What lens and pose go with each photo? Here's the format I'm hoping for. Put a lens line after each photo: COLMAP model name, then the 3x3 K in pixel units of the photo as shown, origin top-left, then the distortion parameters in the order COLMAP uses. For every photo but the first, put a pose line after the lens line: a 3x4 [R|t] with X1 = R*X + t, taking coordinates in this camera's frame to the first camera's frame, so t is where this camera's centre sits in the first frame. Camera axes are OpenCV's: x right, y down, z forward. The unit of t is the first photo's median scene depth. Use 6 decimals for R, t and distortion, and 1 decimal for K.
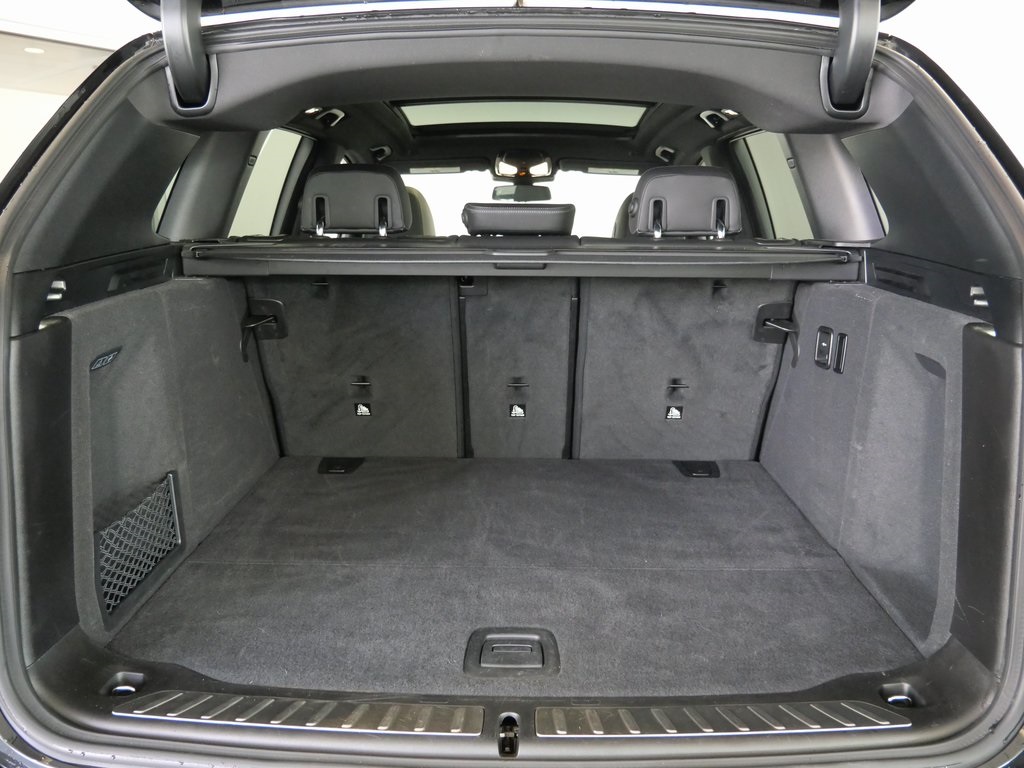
lens RADIAL K [[815.9, 0, 512.0], [0, 815.9, 384.0], [0, 0, 1]] dist [-0.009331, -0.013794]
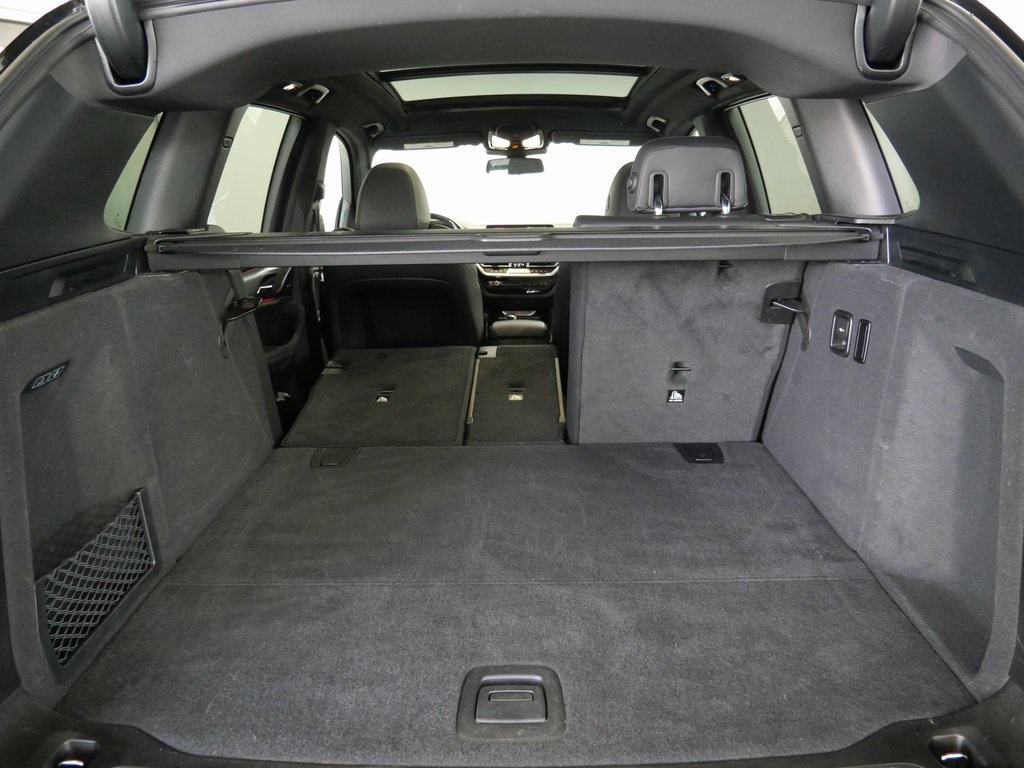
lens RADIAL K [[723.0, 0, 512.0], [0, 723.0, 384.0], [0, 0, 1]] dist [-0.034239, 0.006340]
pose [[0.999731, -0.023143, -0.001808, 0.008667], [0.023212, 0.997403, 0.068177, -0.058477], [0.000225, -0.068201, 0.997672, 0.202724]]
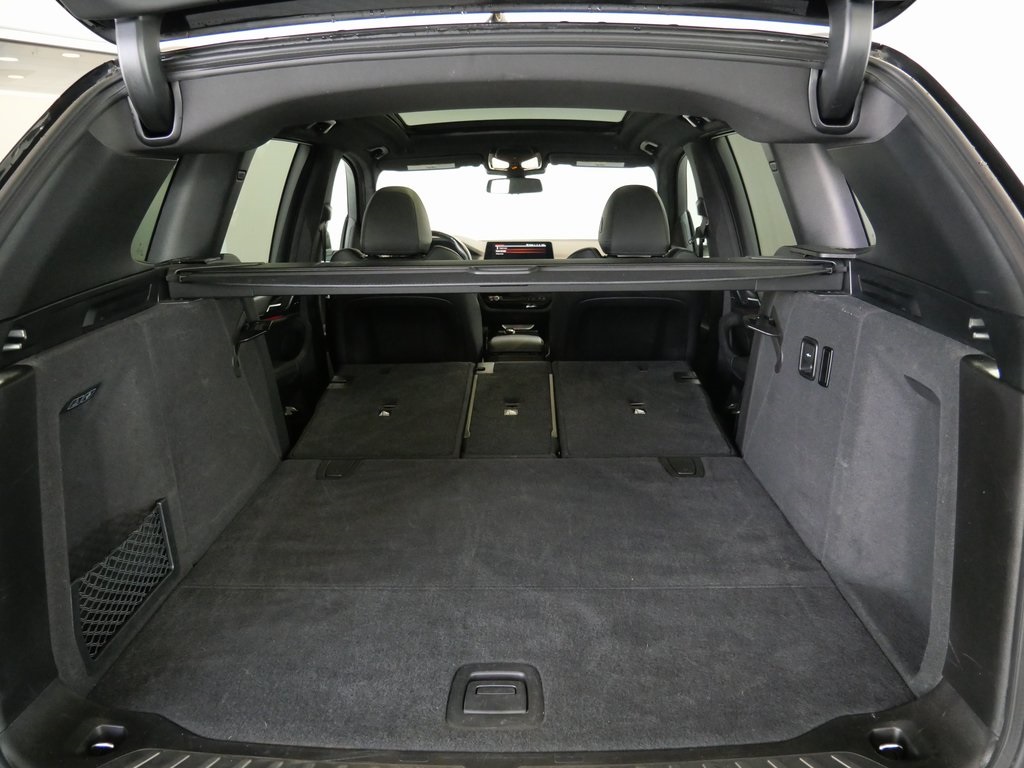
lens RADIAL K [[722.9, 0, 510.2], [0, 722.9, 380.6], [0, 0, 1]] dist [-0.033928, 0.004802]
pose [[0.999774, -0.018683, -0.010175, 0.028018], [0.019213, 0.998315, 0.054759, -0.082633], [0.009135, -0.054942, 0.998448, 0.127215]]
